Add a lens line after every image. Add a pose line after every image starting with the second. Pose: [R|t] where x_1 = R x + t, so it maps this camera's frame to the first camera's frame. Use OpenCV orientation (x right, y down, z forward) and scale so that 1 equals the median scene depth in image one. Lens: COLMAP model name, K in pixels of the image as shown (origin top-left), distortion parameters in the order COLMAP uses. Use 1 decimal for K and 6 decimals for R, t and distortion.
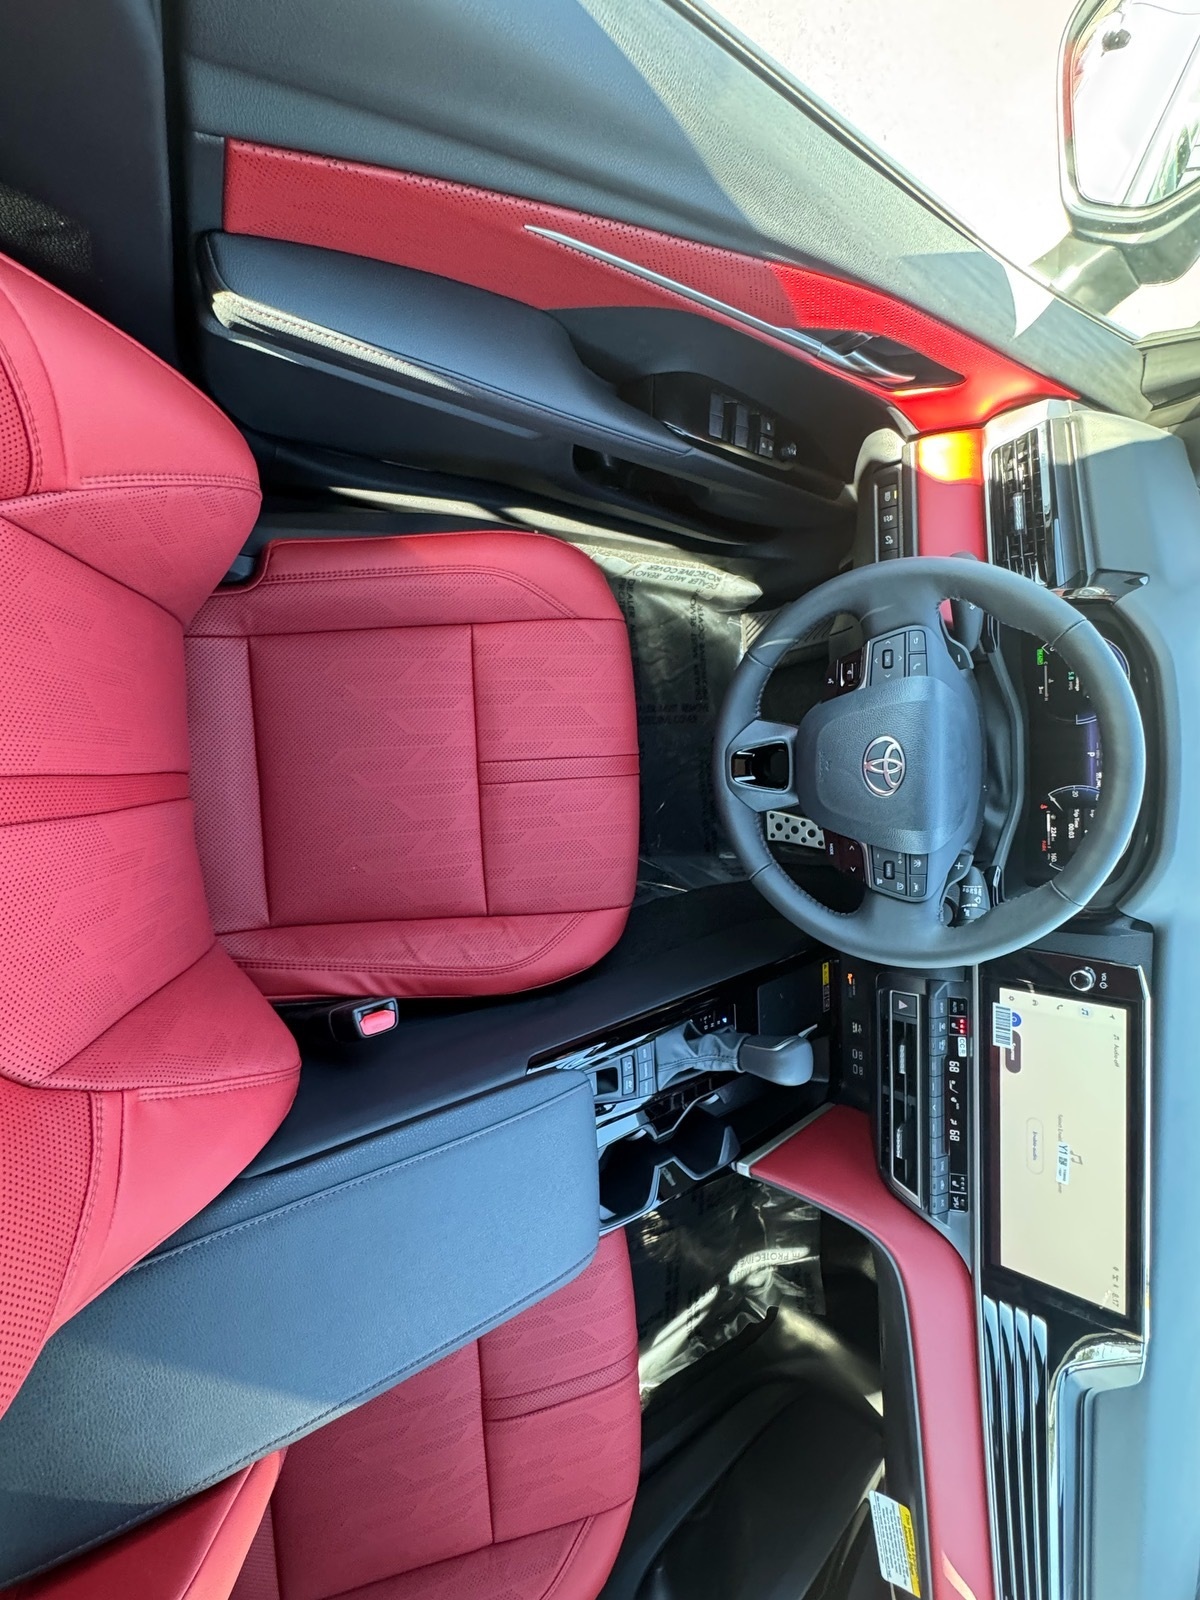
lens RADIAL K [[780.2, 0, 603.5], [0, 780.2, 793.2], [0, 0, 1]] dist [-0.002409, 0.000401]
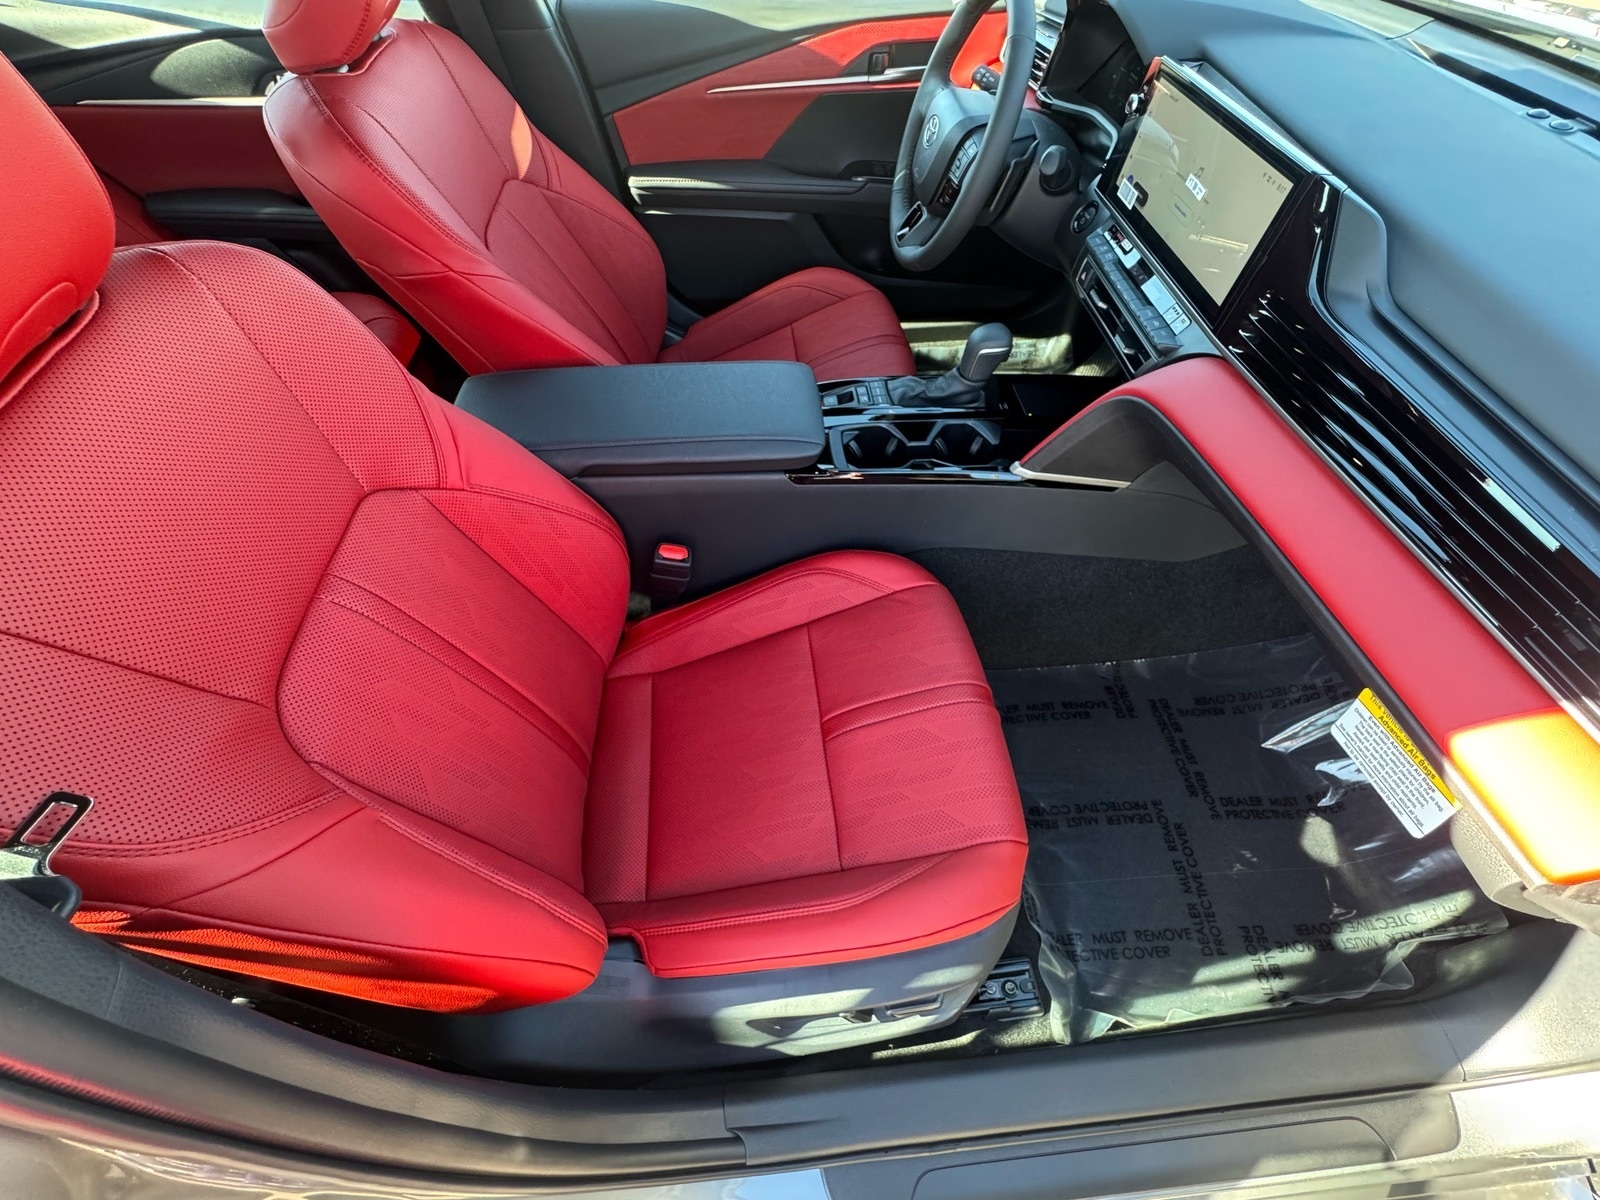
lens RADIAL K [[716.8, 0, 800.0], [0, 716.8, 600.0], [0, 0, 1]] dist [-0.001528, -0.000151]
pose [[0.788081, -0.407224, -0.461624, 0.351623], [0.017321, 0.764284, -0.644647, 1.345865], [0.615328, 0.500038, 0.609371, 0.334367]]
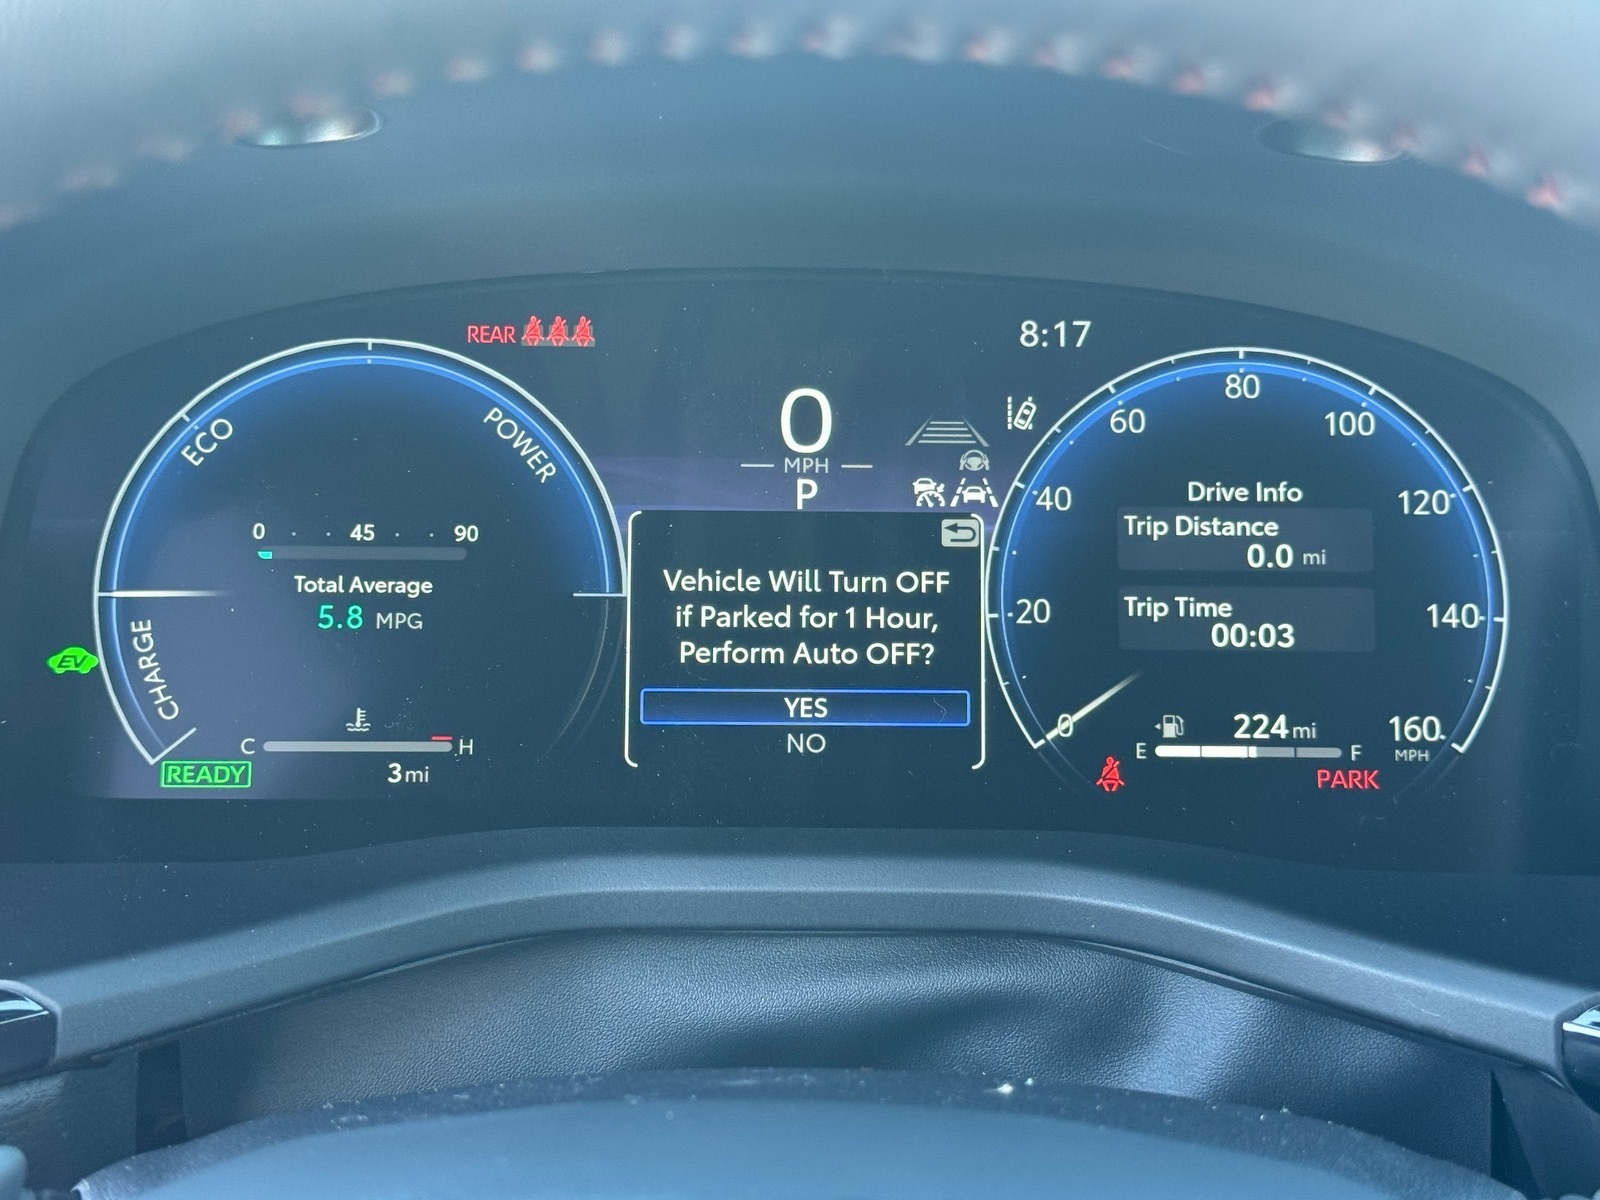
lens RADIAL K [[2476.2, 0, 810.0], [0, 2476.2, 599.0], [0, 0, 1]] dist [0.127948, -0.023010]
pose [[0.044255, -0.786731, 0.615708, 0.273129], [0.998299, 0.011405, -0.057182, -0.017248], [0.037965, 0.617191, 0.785897, 0.574404]]
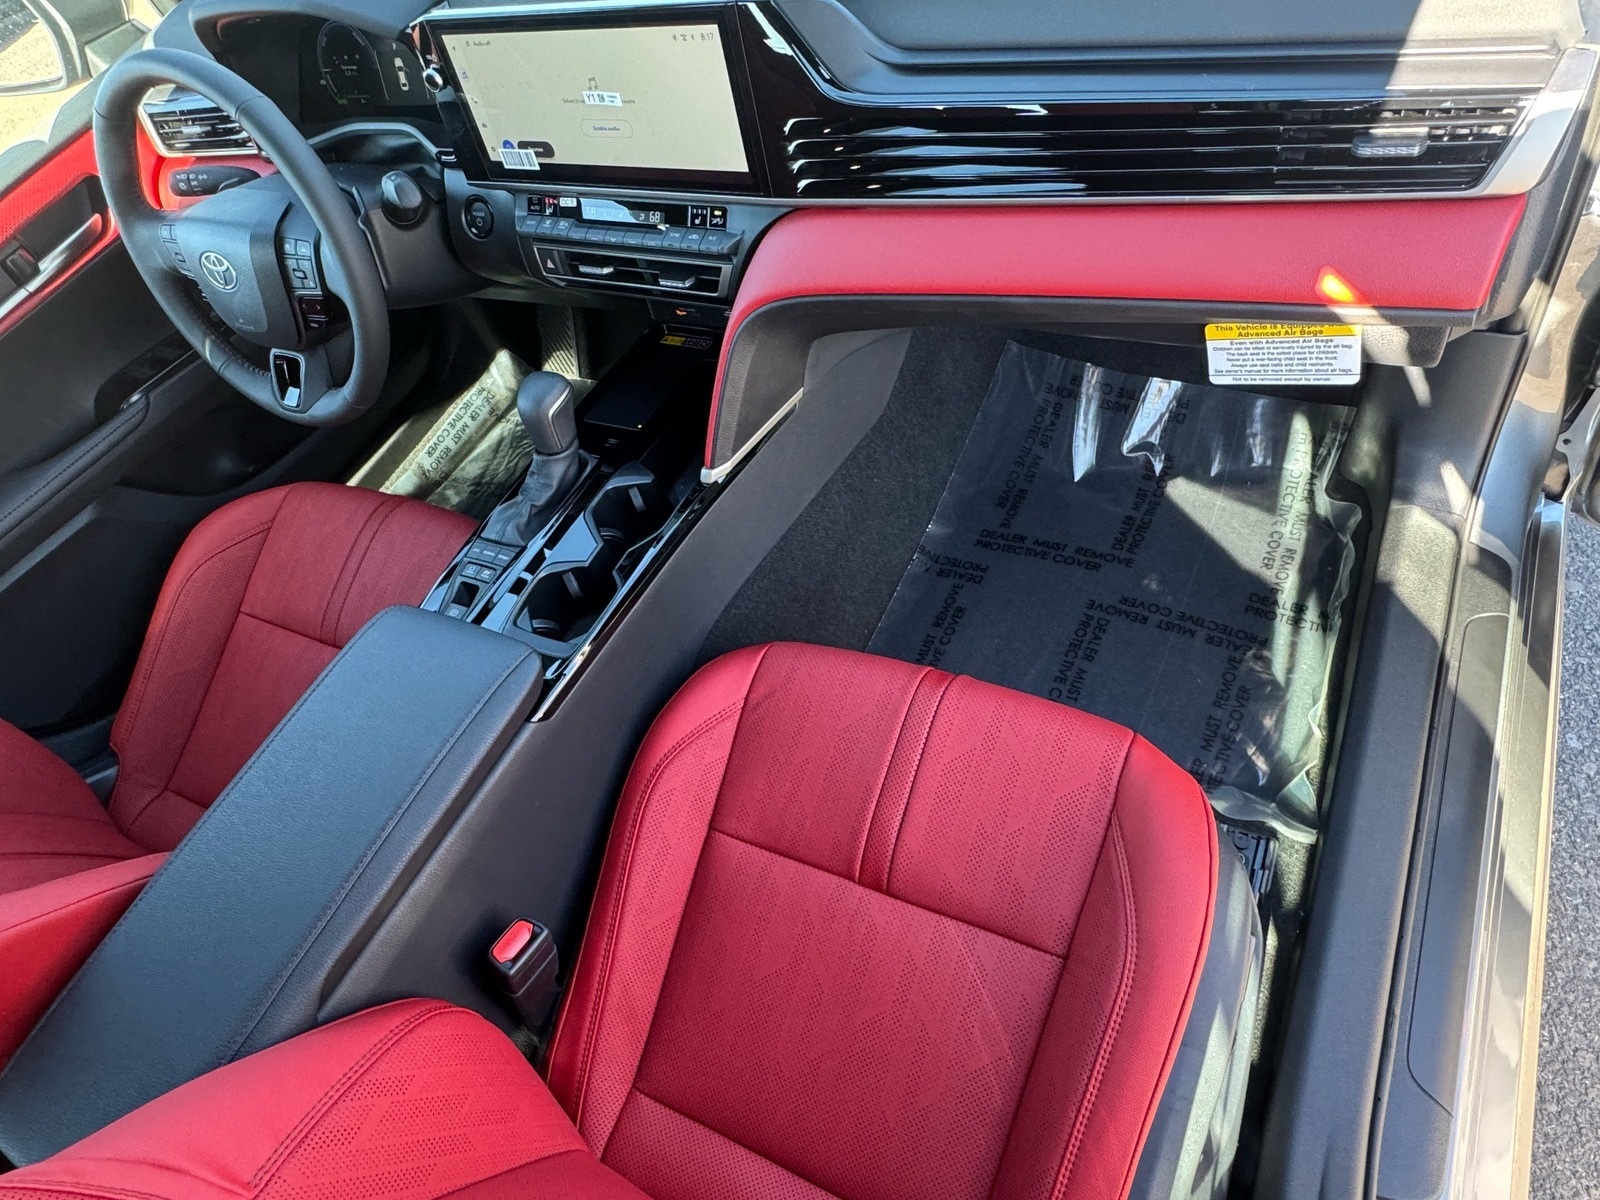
lens RADIAL K [[983.5, 0, 787.9], [0, 983.5, 592.1], [0, 0, 1]] dist [-0.001850, 0.001506]
pose [[0.230006, -0.965733, -0.120236, 0.220493], [0.830947, 0.259195, -0.492286, 1.176308], [0.506581, 0.013319, 0.862089, 0.167425]]
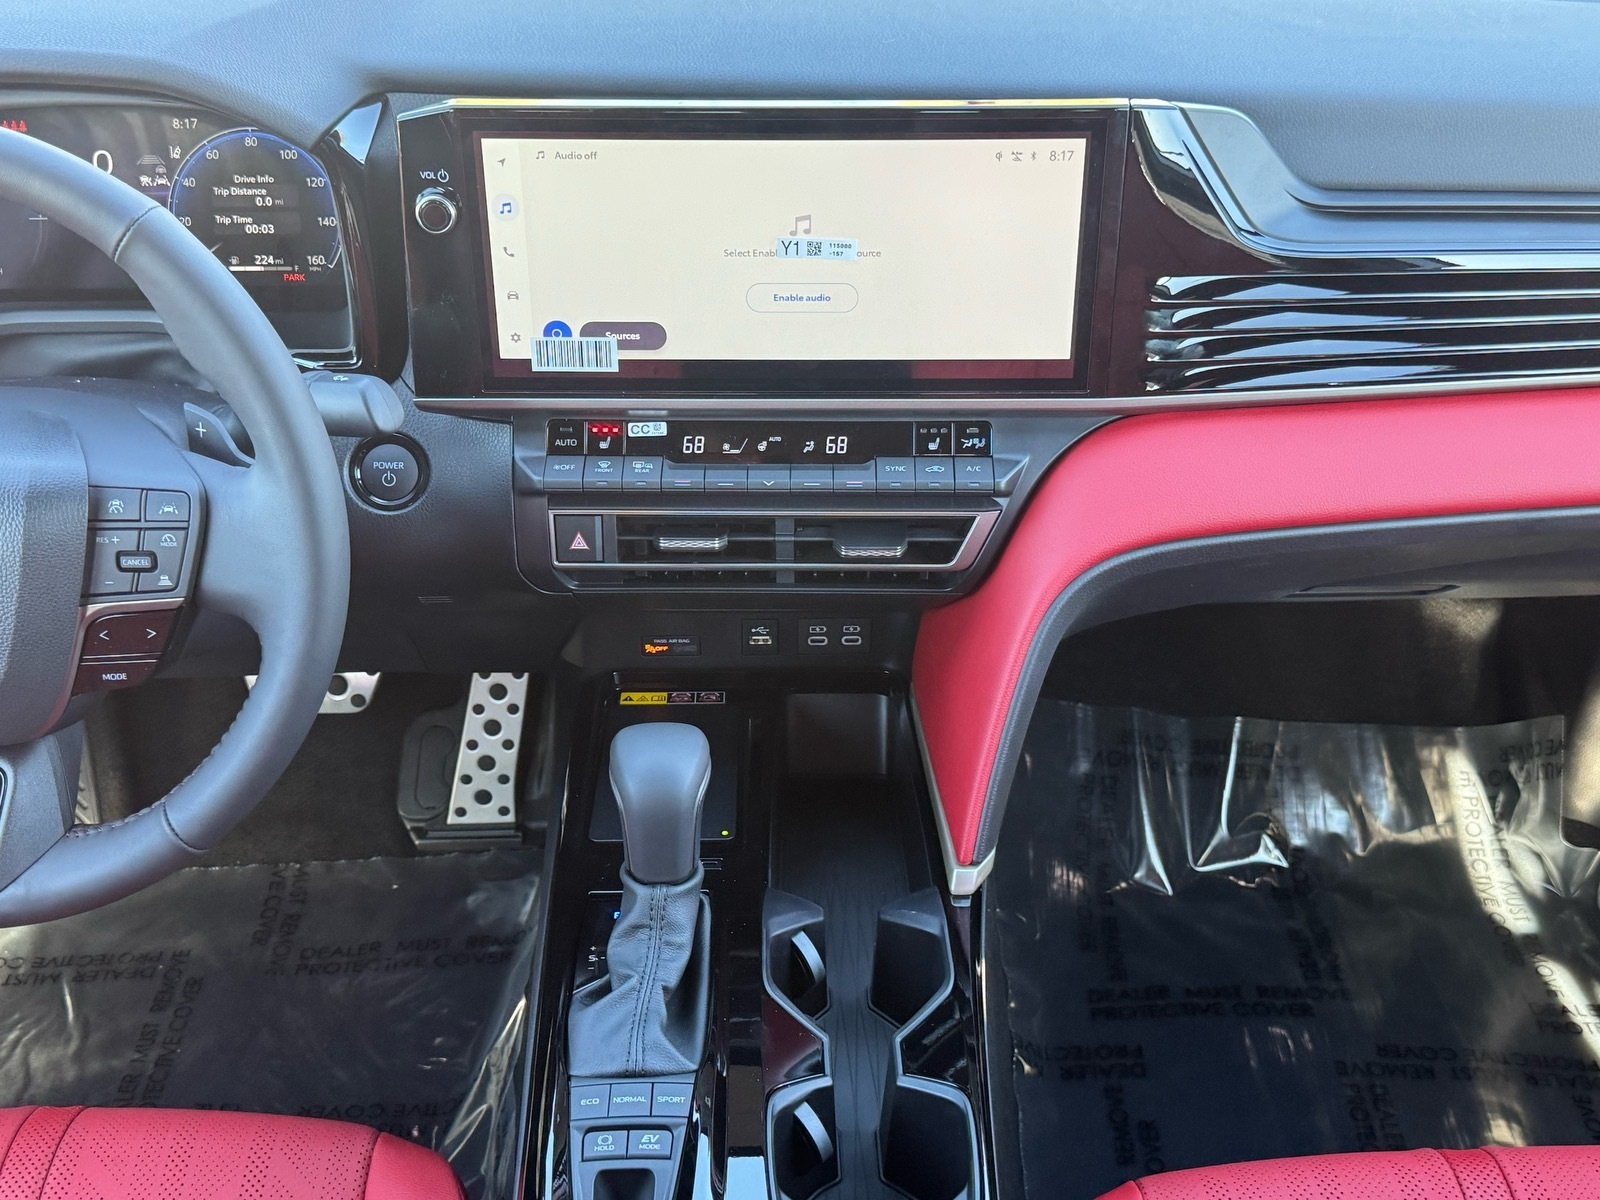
lens RADIAL K [[1773.1, 0, 800.0], [0, 1773.1, 600.0], [0, 0, 1]] dist [0.214734, -0.550335]
pose [[0.028780, -0.942975, 0.331618, -0.011136], [0.998566, 0.012141, -0.052138, 0.473277], [0.045139, 0.332643, 0.941972, -0.018014]]
